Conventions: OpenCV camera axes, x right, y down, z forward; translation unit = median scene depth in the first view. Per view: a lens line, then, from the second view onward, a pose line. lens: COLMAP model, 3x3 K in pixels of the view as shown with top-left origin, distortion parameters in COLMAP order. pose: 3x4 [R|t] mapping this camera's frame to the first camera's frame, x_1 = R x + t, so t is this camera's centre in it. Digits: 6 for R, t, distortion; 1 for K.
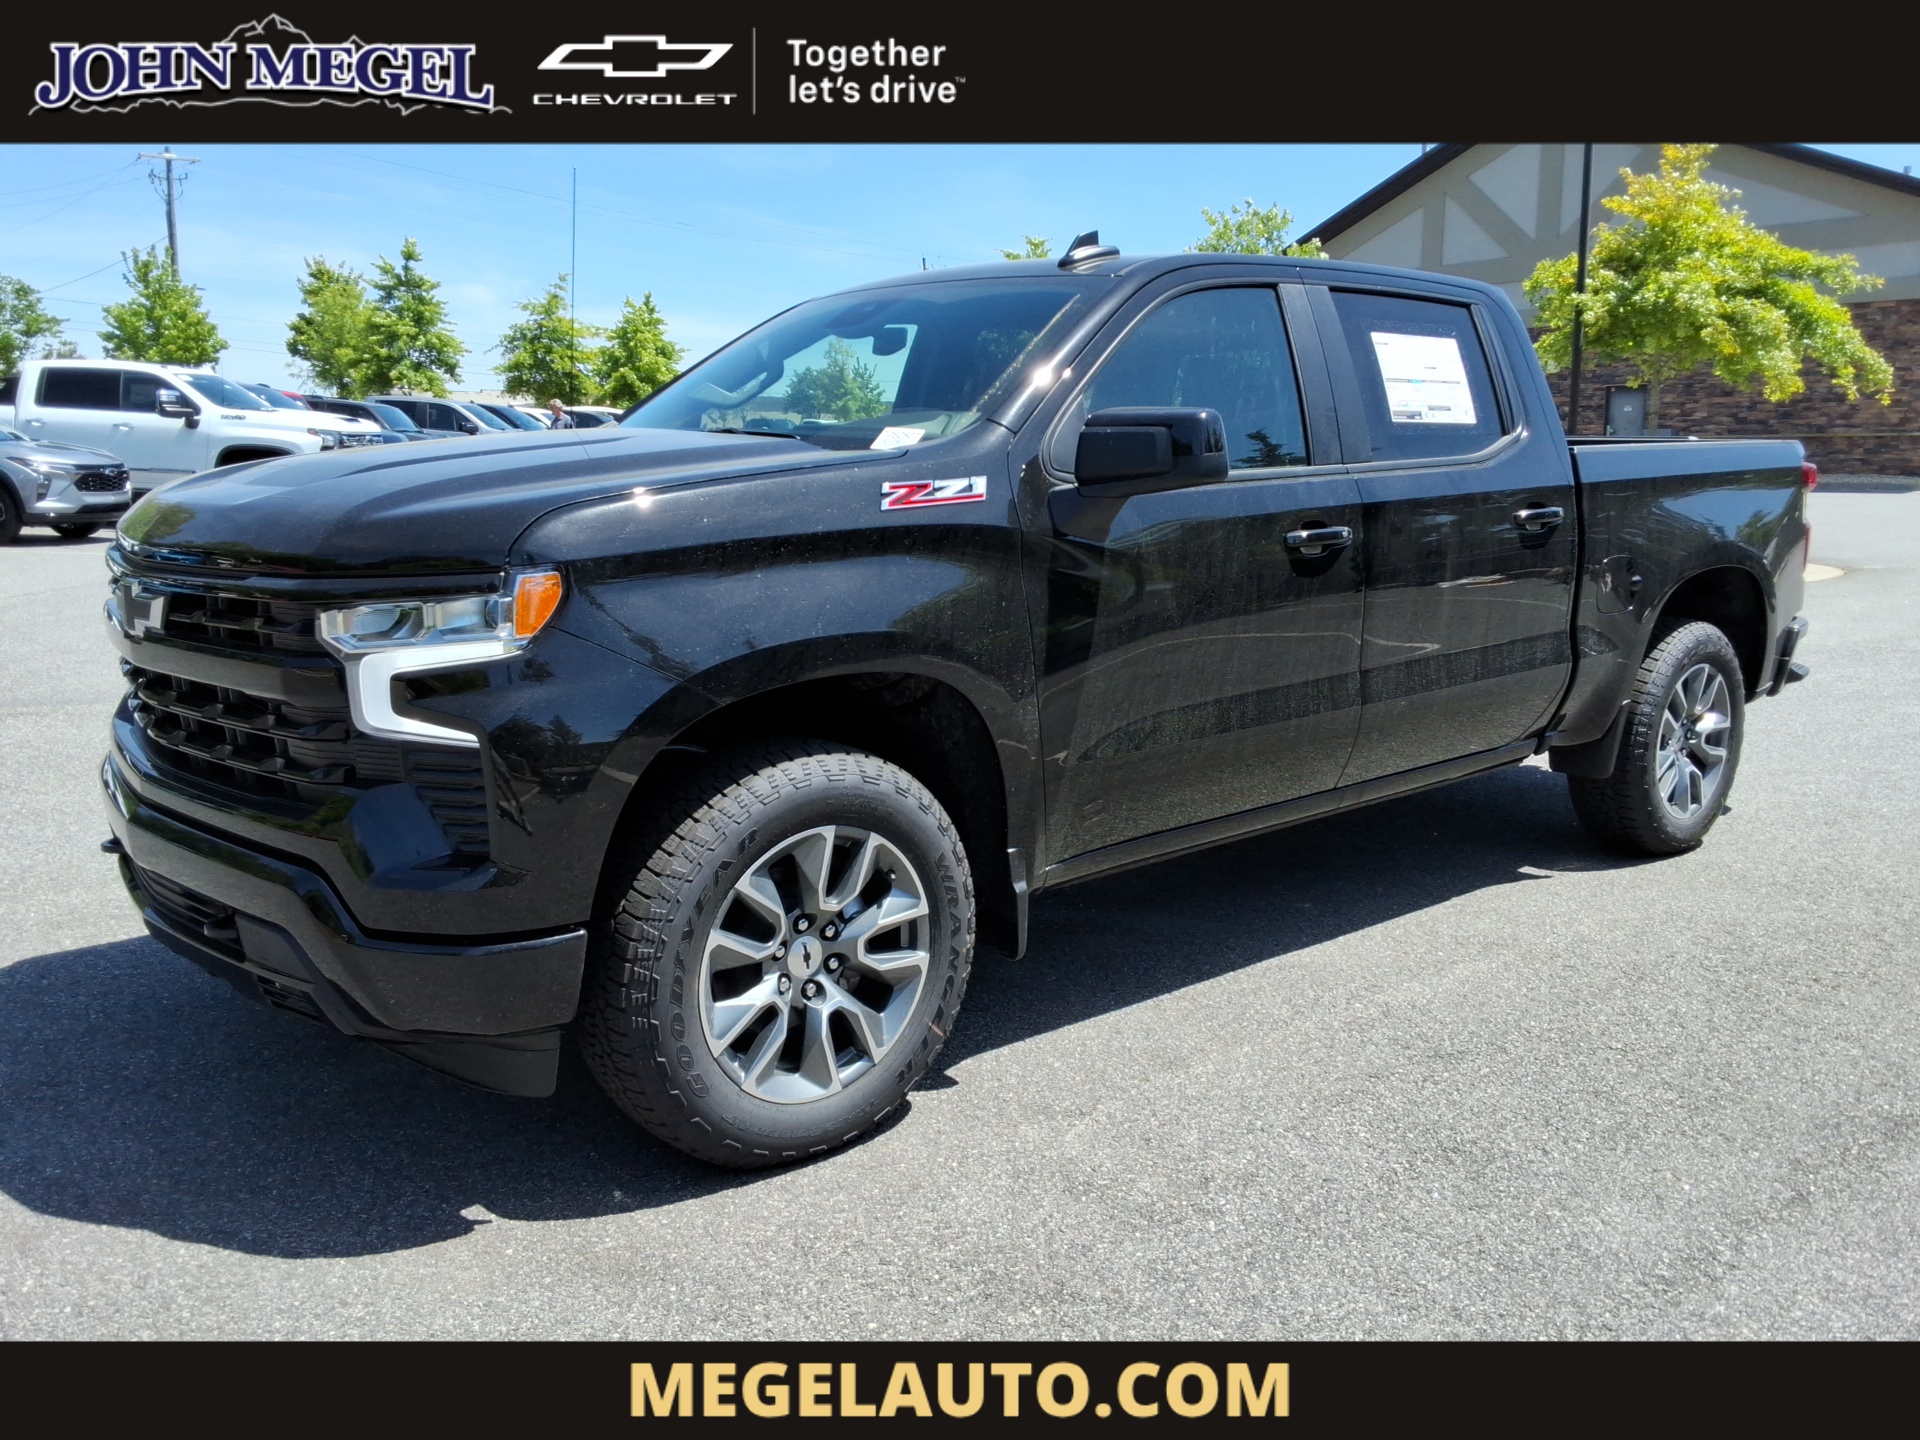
lens RADIAL K [[1556.0, 0, 977.0], [0, 1556.0, 718.2], [0, 0, 1]] dist [0.096471, -0.165095]
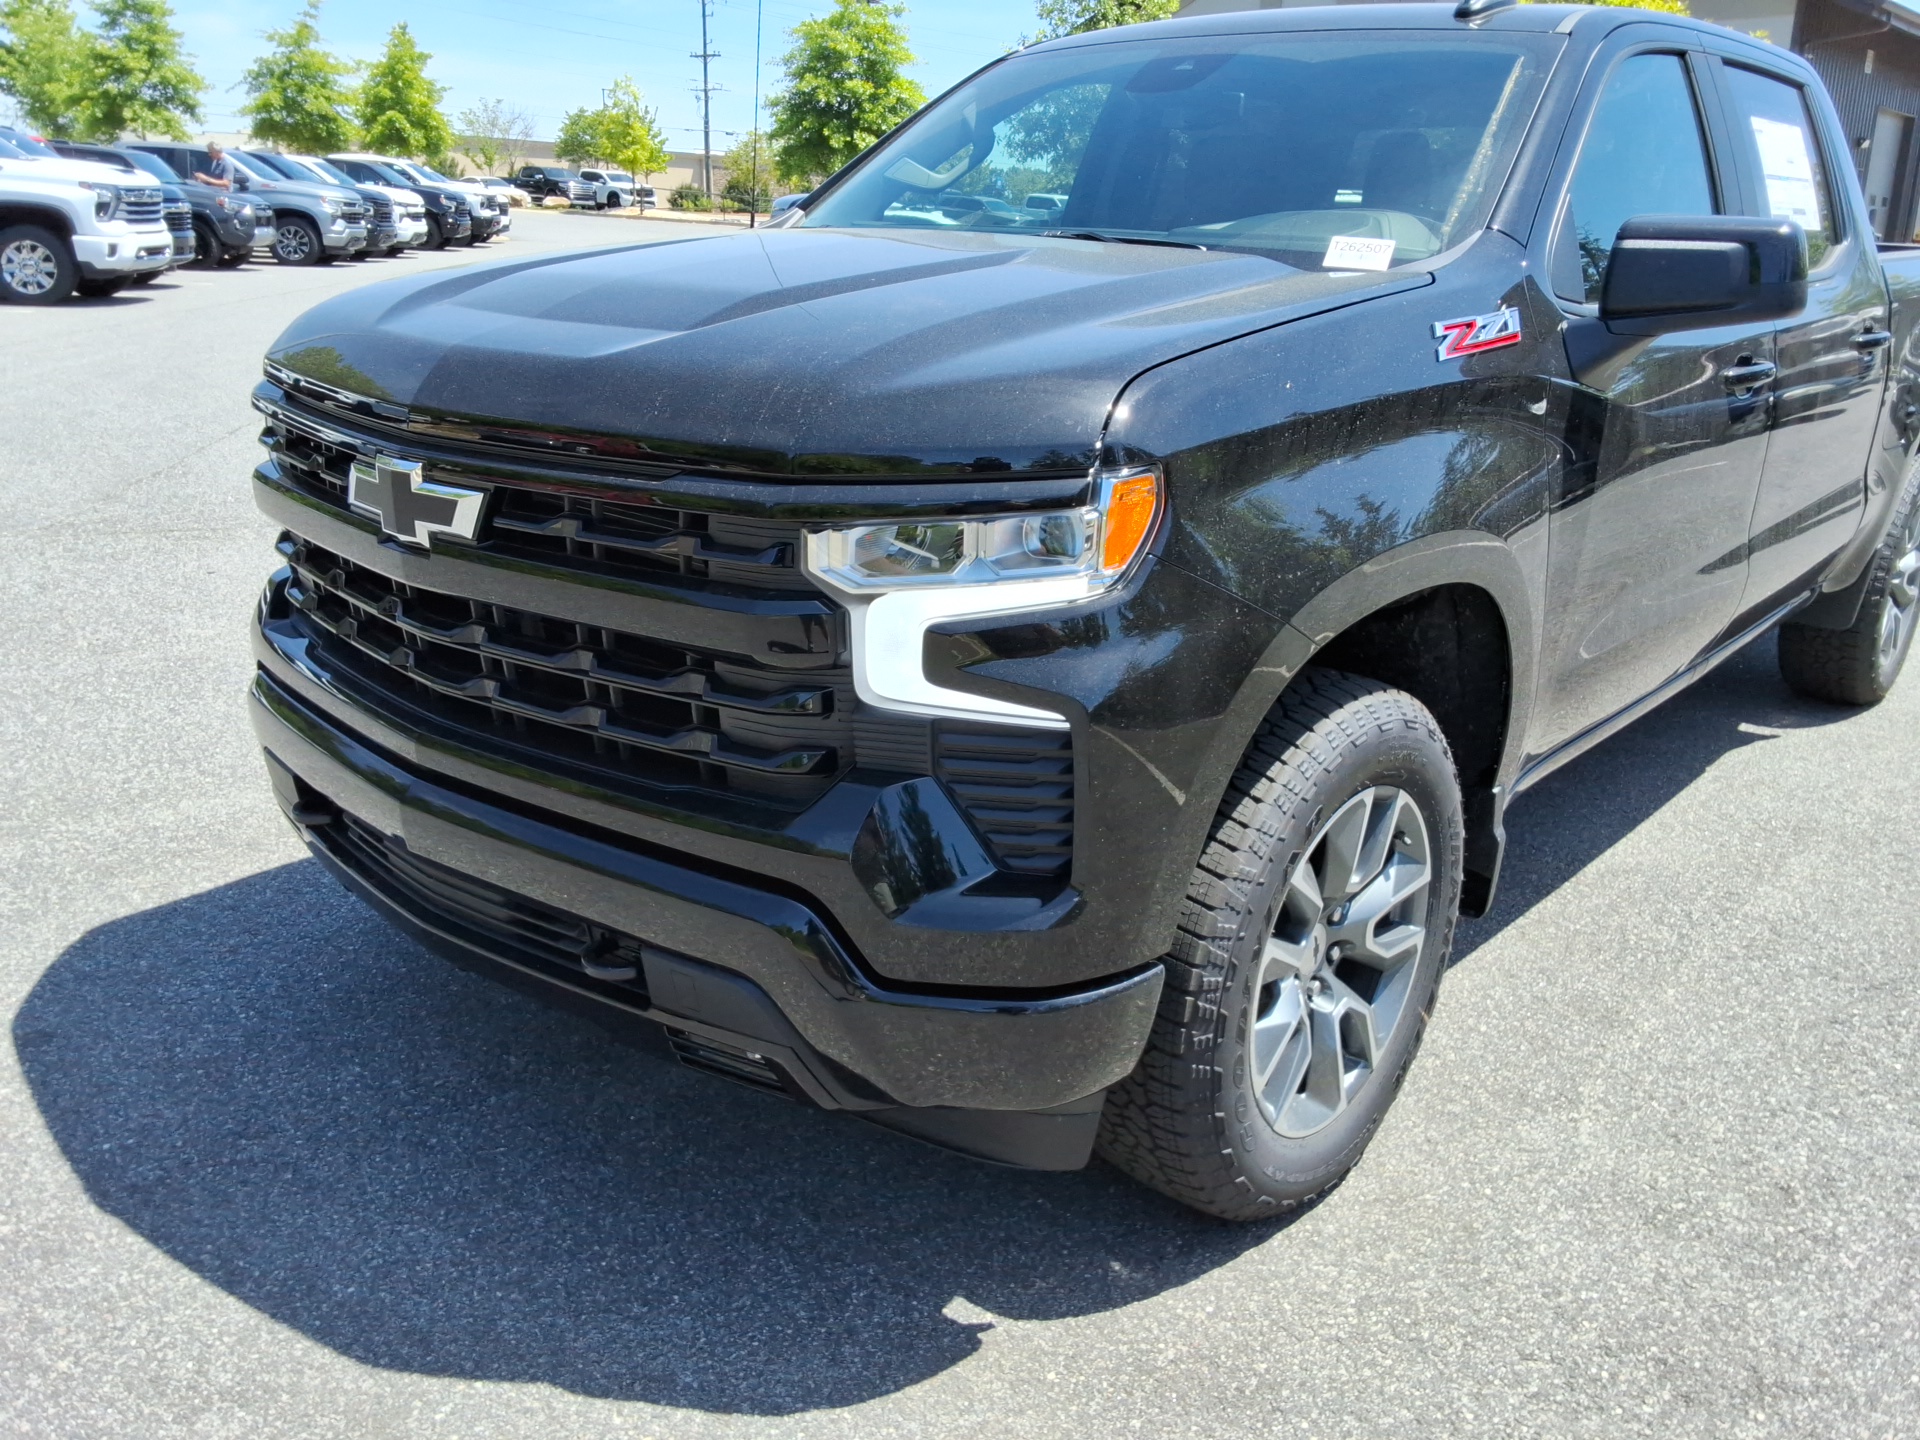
lens RADIAL K [[1556.0, 0, 960.0], [0, 1556.0, 720.0], [0, 0, 1]] dist [0.086346, -0.138425]
pose [[0.991286, -0.024213, 0.129482, -0.254136], [0.005448, 0.989656, 0.143354, -0.048229], [-0.131614, -0.141399, 0.981165, 0.182909]]
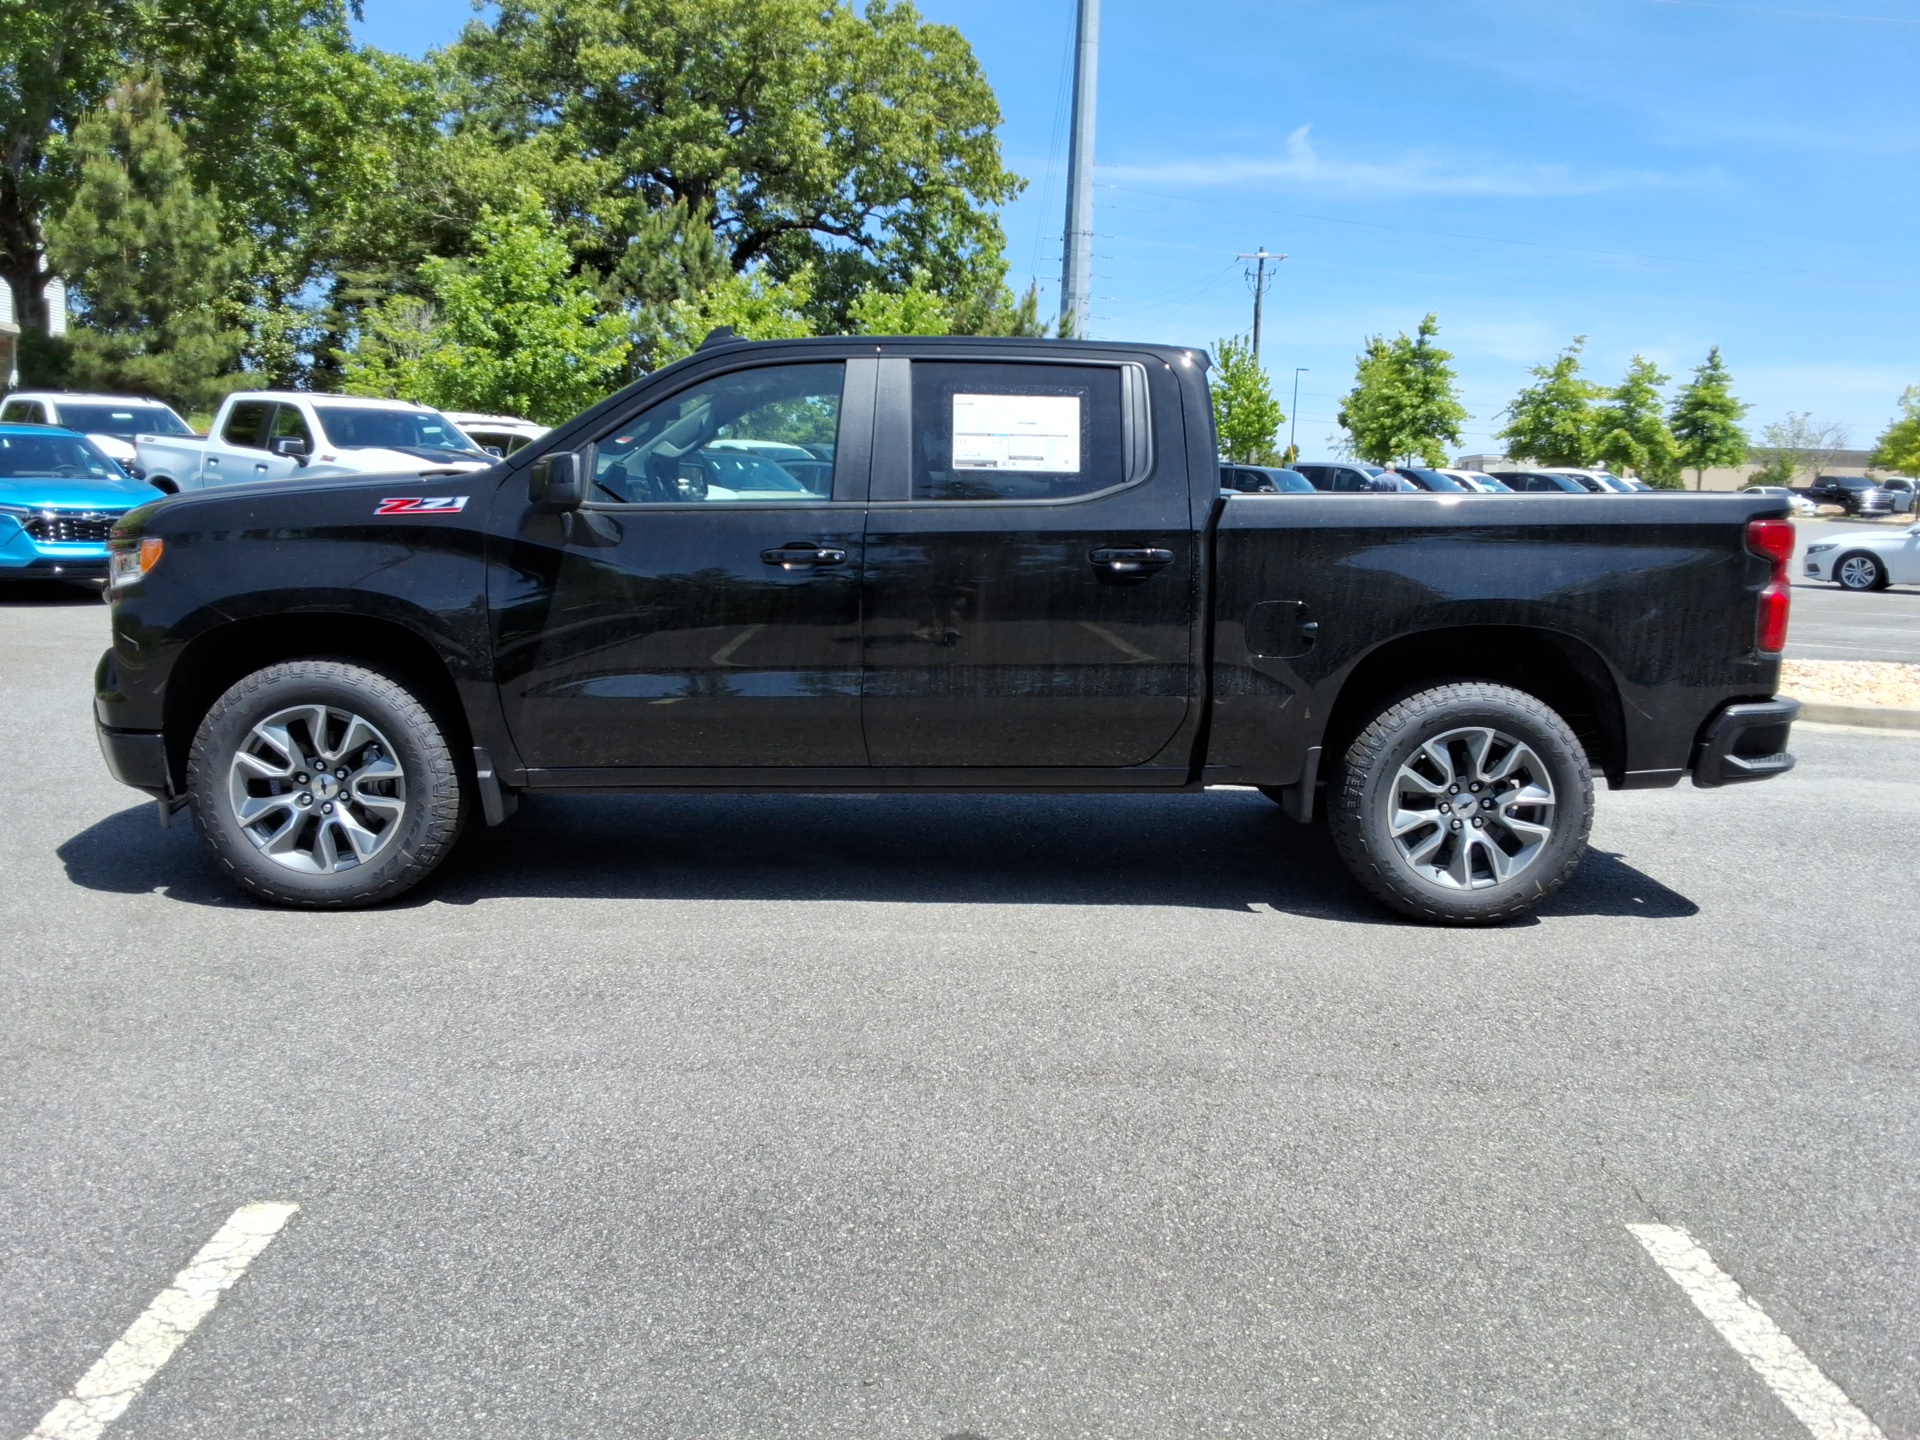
lens RADIAL K [[1543.5, 0, 969.4], [0, 1543.5, 721.8], [0, 0, 1]] dist [0.142020, -0.192252]
pose [[0.766994, 0.101248, -0.633616, 0.947030], [-0.125269, 0.992099, 0.006892, -0.006558], [0.629307, 0.074086, 0.773617, 0.098089]]
